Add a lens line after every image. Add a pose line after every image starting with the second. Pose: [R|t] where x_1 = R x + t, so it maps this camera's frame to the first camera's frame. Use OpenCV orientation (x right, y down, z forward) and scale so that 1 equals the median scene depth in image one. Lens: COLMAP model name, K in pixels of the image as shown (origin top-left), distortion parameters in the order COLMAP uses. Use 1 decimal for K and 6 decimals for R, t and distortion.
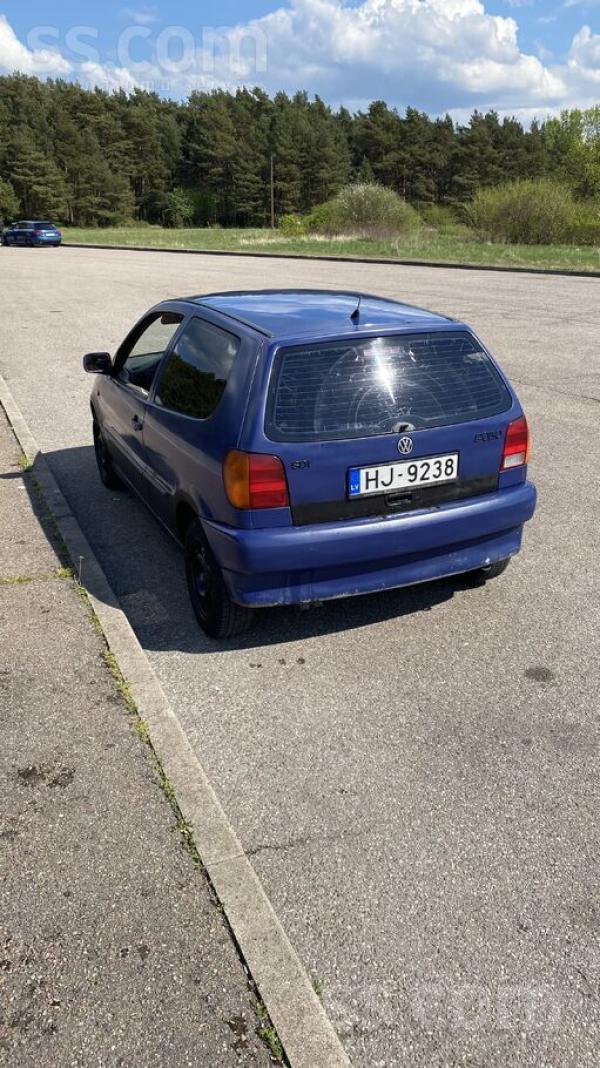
lens RADIAL K [[807.1, 0, 319.6], [0, 807.1, 538.1], [0, 0, 1]] dist [0.029468, -0.005038]
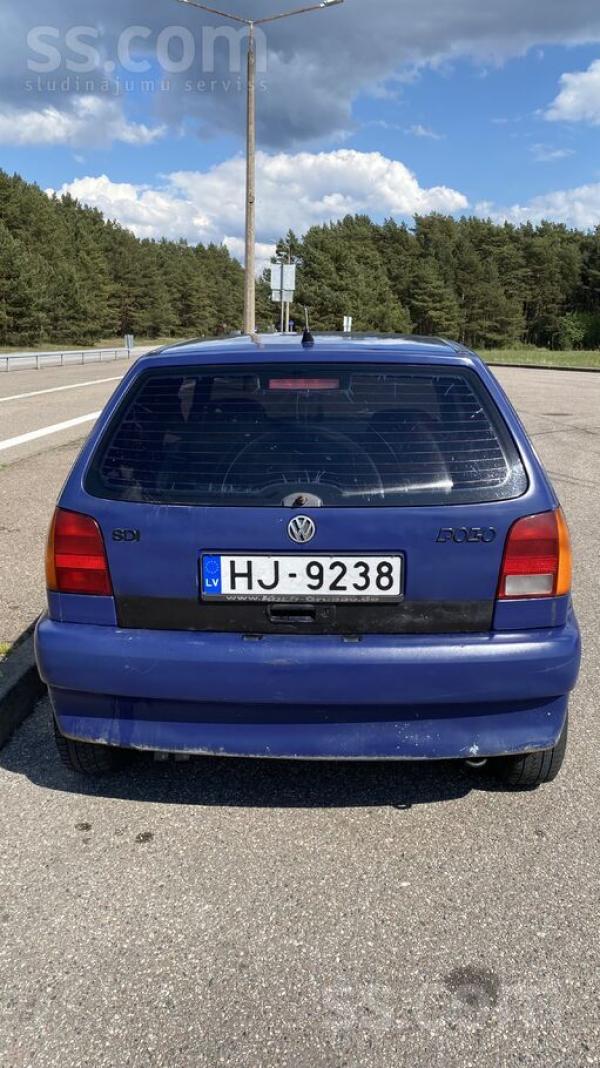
lens RADIAL K [[831.7, 0, 300.0], [0, 831.7, 534.0], [0, 0, 1]] dist [0.073154, -0.158631]
pose [[0.896028, 0.116592, -0.428415, 0.372451], [-0.178385, 0.978137, -0.106895, -0.041175], [0.406586, 0.172204, 0.897237, 0.416487]]
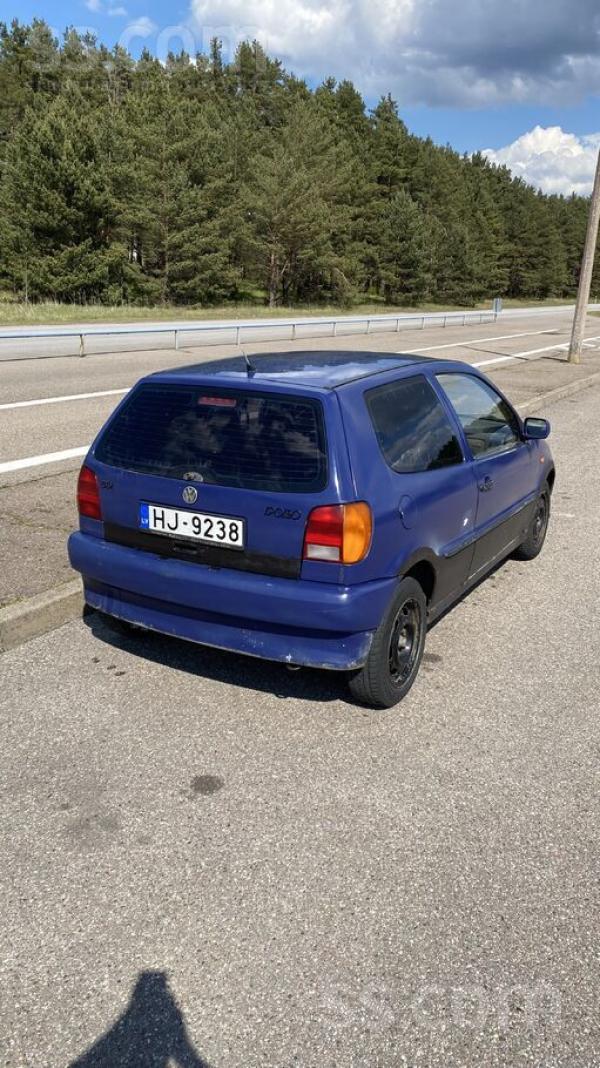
lens RADIAL K [[831.7, 0, 300.0], [0, 831.7, 534.0], [0, 0, 1]] dist [0.073154, -0.158631]
pose [[0.599123, 0.253111, -0.759597, 0.948744], [-0.327425, 0.943214, 0.056042, -0.166871], [0.730647, 0.215135, 0.647976, 0.442247]]
